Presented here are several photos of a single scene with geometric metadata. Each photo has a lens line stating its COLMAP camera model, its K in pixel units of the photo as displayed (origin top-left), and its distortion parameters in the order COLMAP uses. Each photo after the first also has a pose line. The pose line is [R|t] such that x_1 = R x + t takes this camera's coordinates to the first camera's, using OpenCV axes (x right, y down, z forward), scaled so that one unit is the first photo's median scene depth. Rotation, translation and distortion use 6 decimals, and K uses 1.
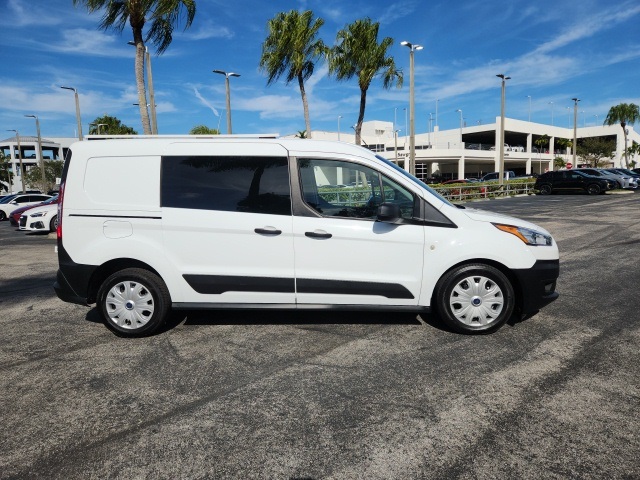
lens RADIAL K [[426.4, 0, 321.4], [0, 426.4, 238.4], [0, 0, 1]] dist [0.070664, -0.056181]
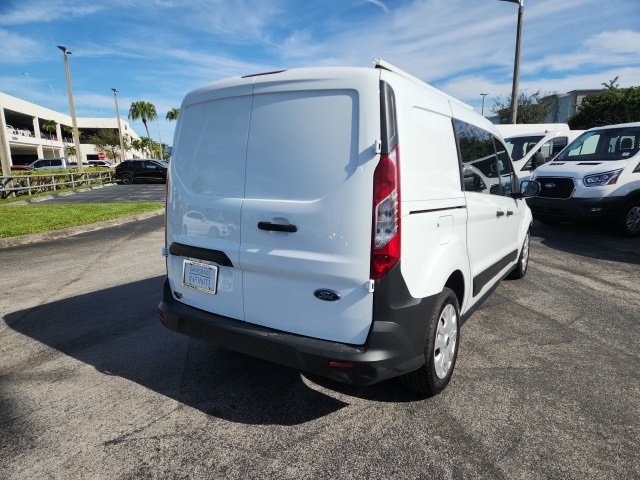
lens RADIAL K [[426.4, 0, 327.0], [0, 426.4, 245.9], [0, 0, 1]] dist [0.070664, -0.056181]
pose [[0.477297, -0.137325, 0.867945, -1.110112], [0.103519, 0.989623, 0.099650, -0.077350], [-0.872623, 0.042287, 0.486560, 0.848677]]
